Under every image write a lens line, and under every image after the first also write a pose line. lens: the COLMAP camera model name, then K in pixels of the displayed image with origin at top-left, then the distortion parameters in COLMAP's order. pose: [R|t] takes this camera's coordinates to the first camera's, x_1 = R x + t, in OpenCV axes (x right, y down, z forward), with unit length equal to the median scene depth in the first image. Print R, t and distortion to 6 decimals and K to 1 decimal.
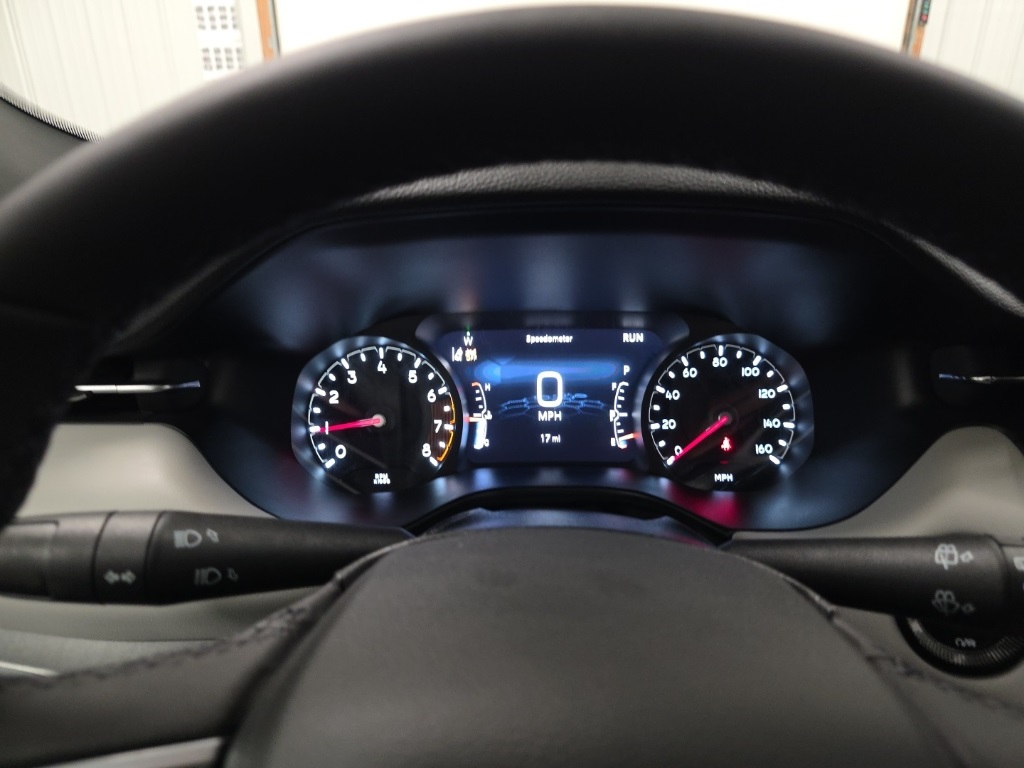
lens RADIAL K [[684.0, 0, 522.3], [0, 684.0, 405.0], [0, 0, 1]] dist [0.035322, -0.051695]
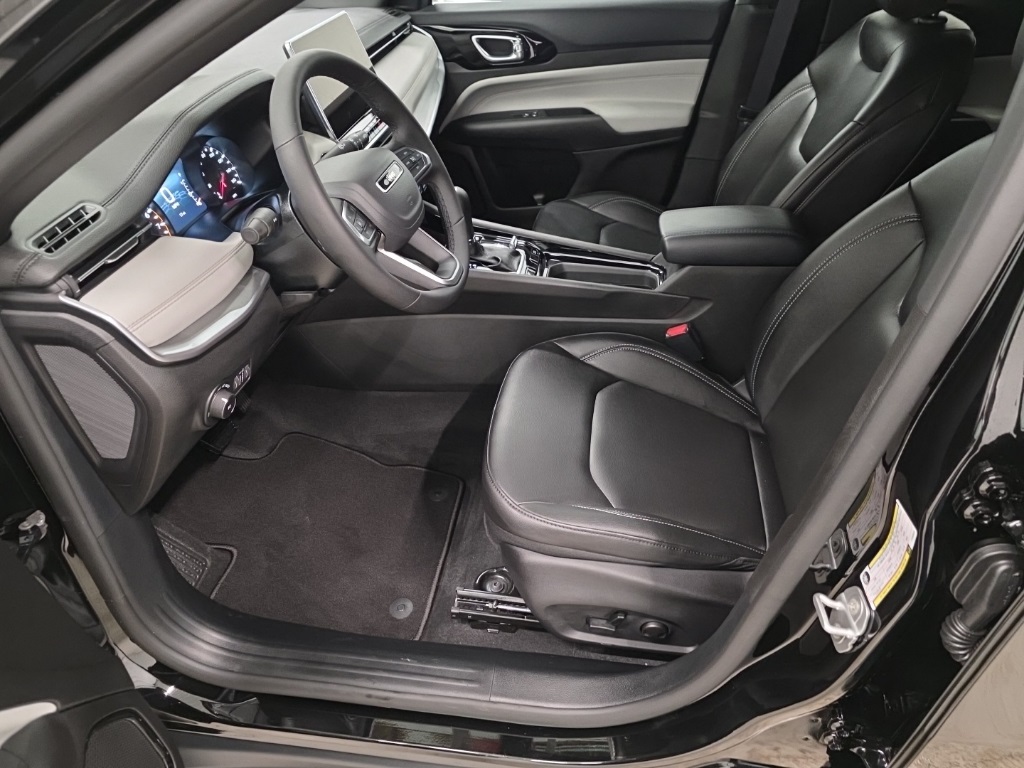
lens RADIAL K [[684.0, 0, 520.5], [0, 684.0, 383.8], [0, 0, 1]] dist [0.035322, -0.051695]
pose [[0.128600, -0.601937, 0.788121, -2.014817], [0.416511, 0.754012, 0.507922, -0.225944], [-0.899989, 0.262942, 0.347679, -0.673994]]
